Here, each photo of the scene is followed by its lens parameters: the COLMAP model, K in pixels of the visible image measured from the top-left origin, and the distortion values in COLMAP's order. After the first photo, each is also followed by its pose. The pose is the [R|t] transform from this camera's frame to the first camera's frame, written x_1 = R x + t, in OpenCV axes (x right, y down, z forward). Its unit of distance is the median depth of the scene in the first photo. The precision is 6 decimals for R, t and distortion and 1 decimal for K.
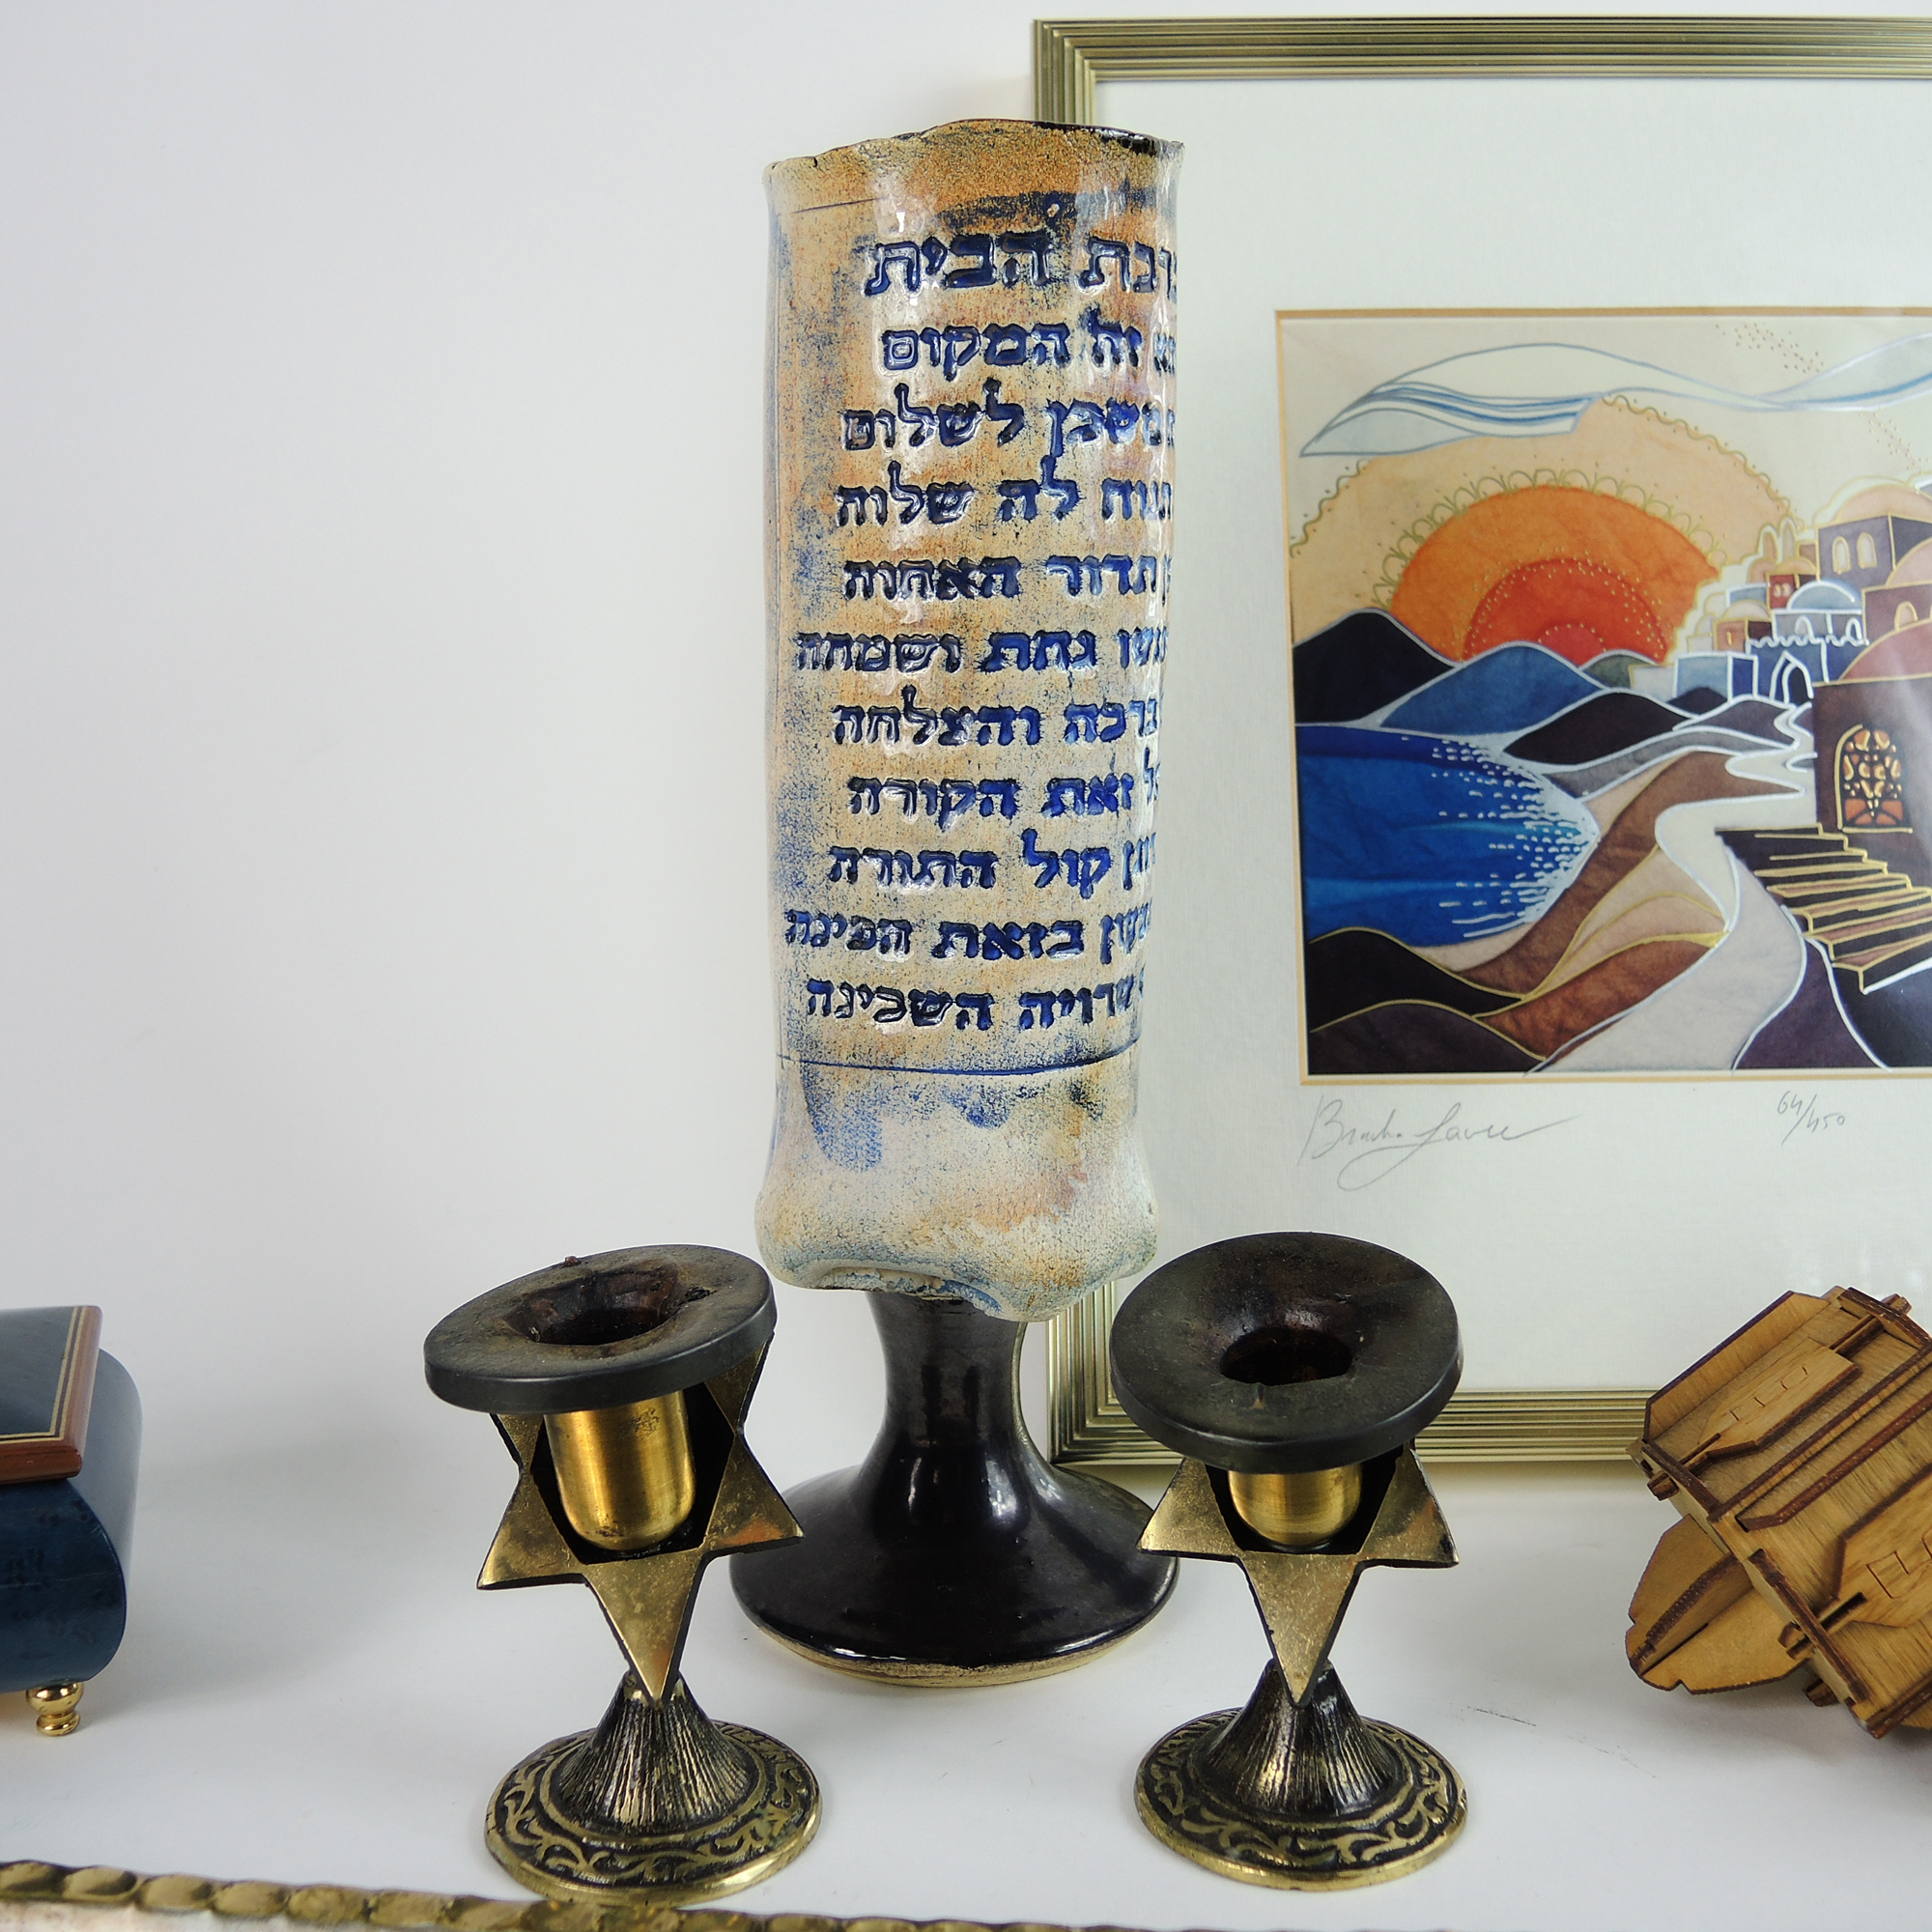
lens RADIAL K [[2149.6, 0, 966.0], [0, 2149.6, 966.0], [0, 0, 1]] dist [-0.032774, -0.080291]
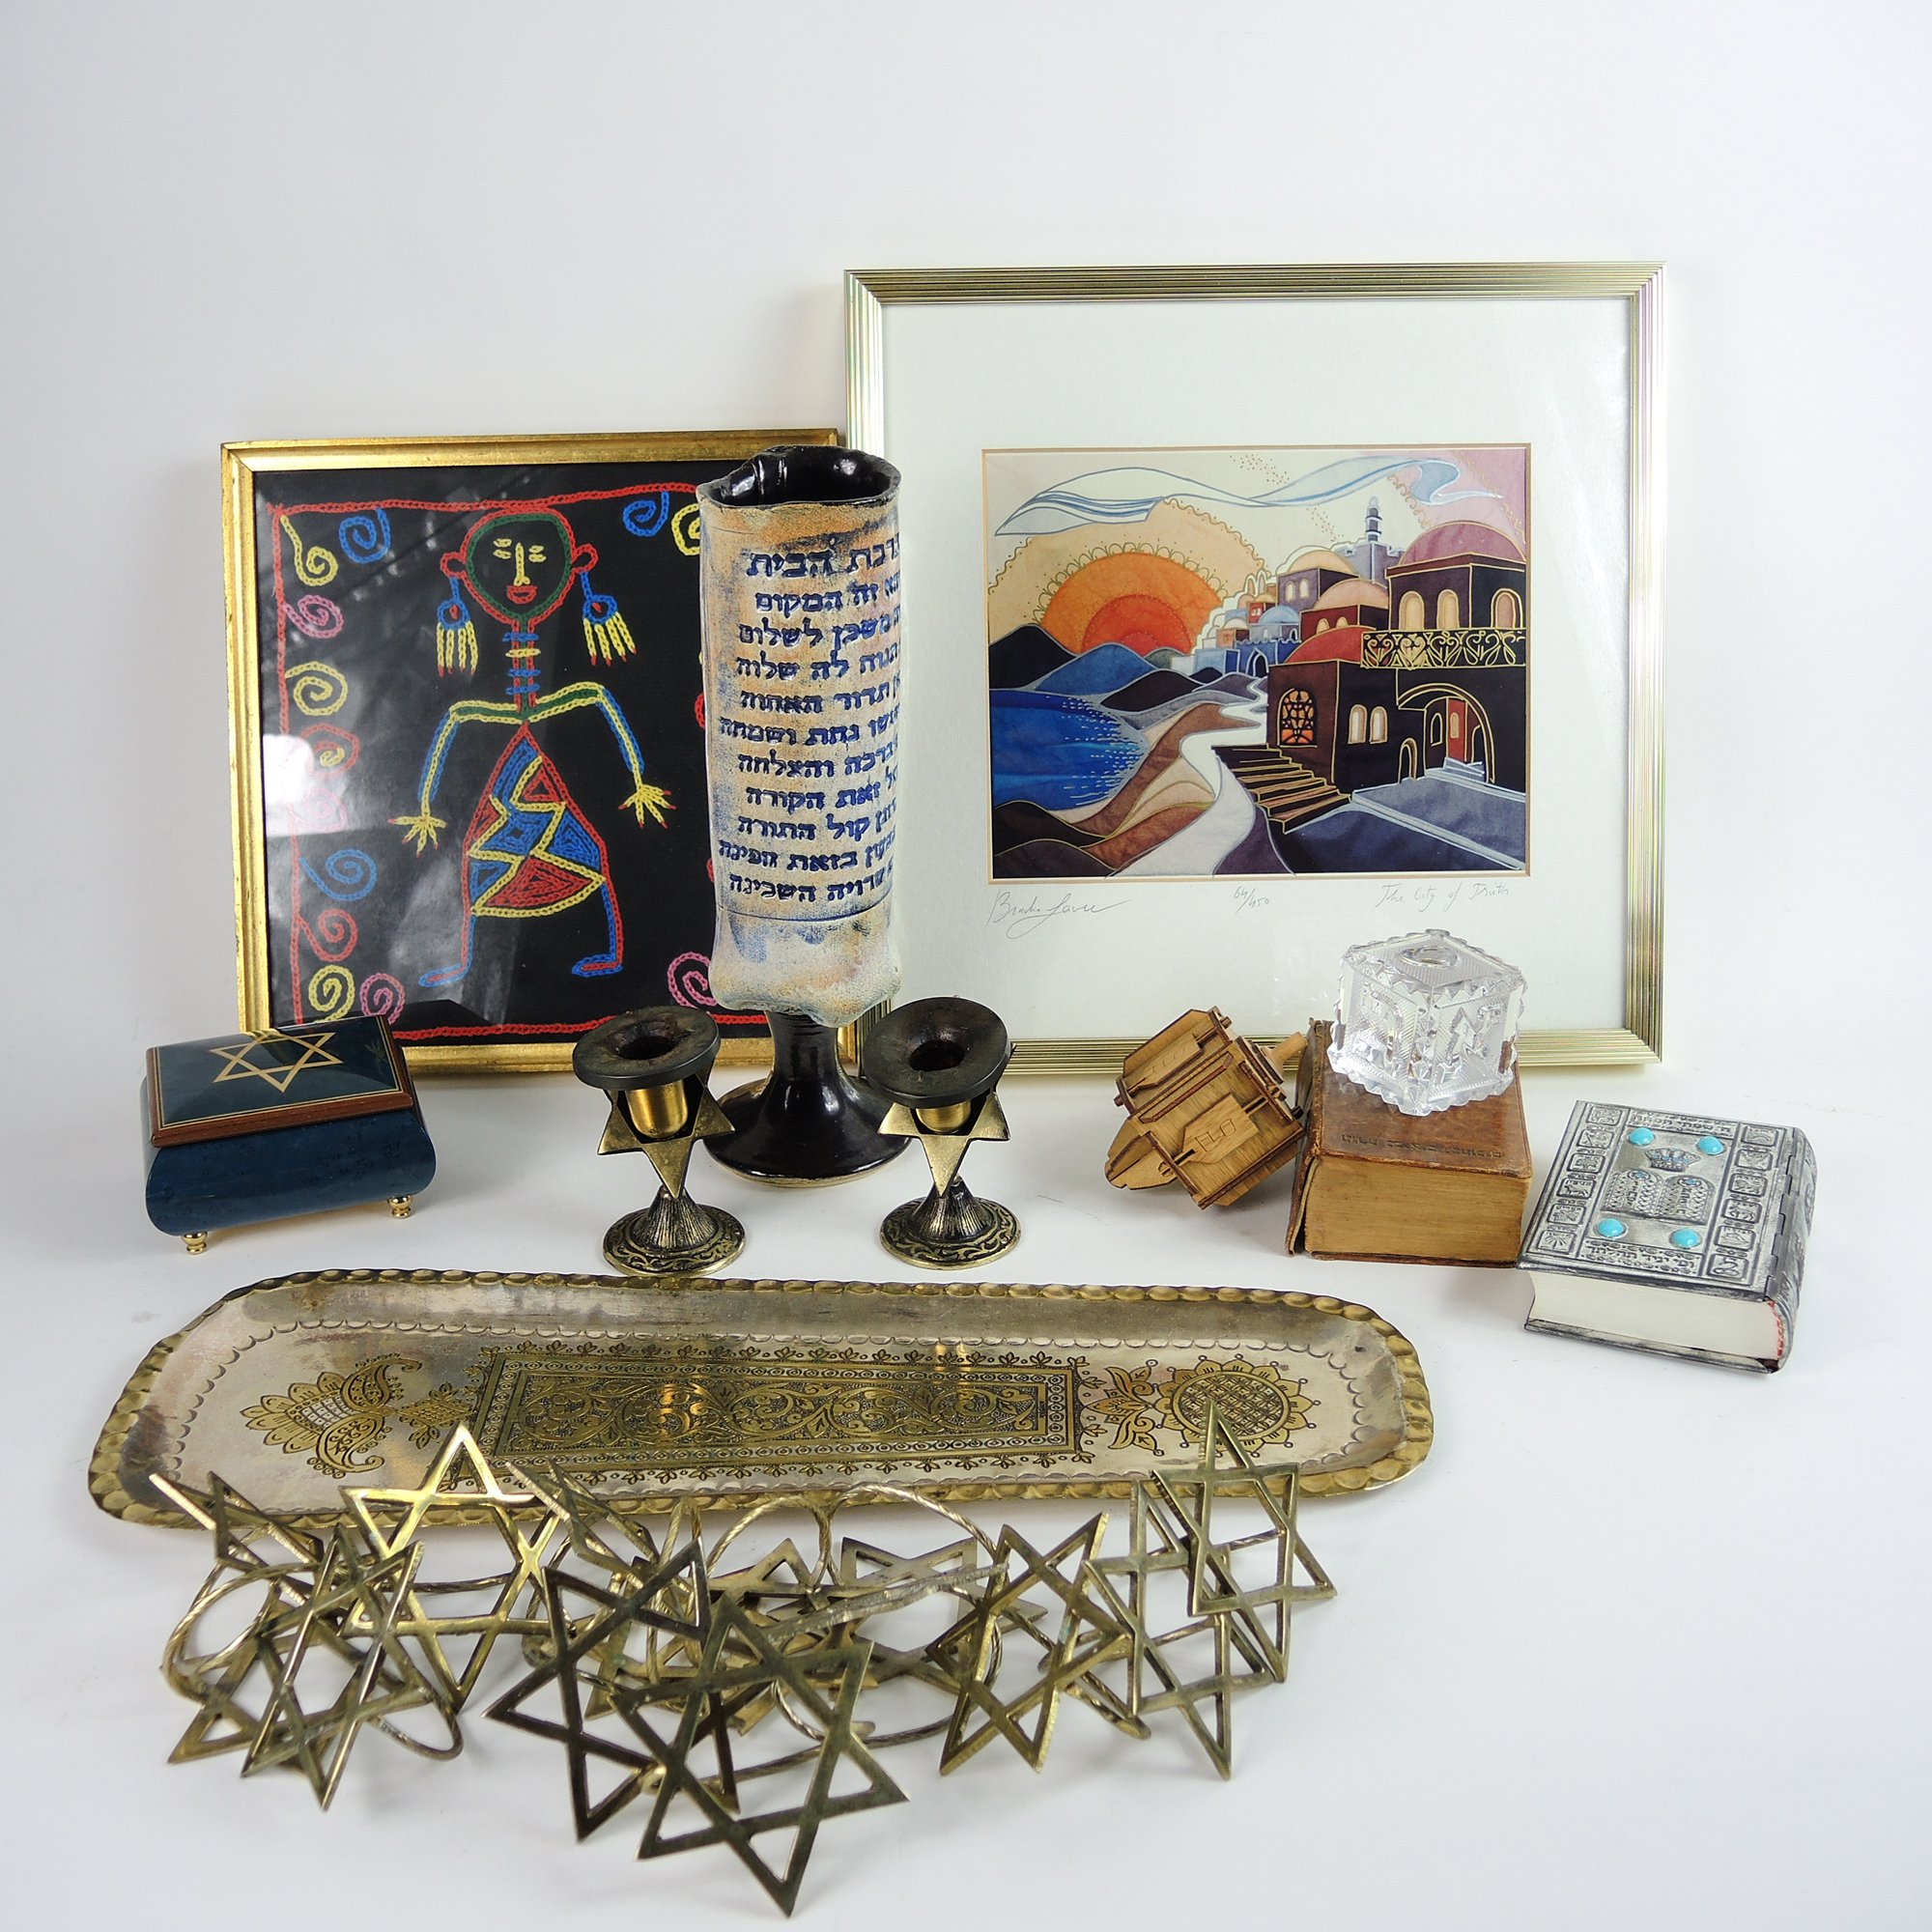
lens RADIAL K [[2149.6, 0, 966.0], [0, 2149.6, 966.0], [0, 0, 1]] dist [-0.032774, -0.080291]
pose [[0.999593, -0.010514, 0.026526, 0.106847], [0.003754, 0.970017, 0.243010, -0.438344], [-0.028286, -0.242811, 0.969661, -1.139278]]
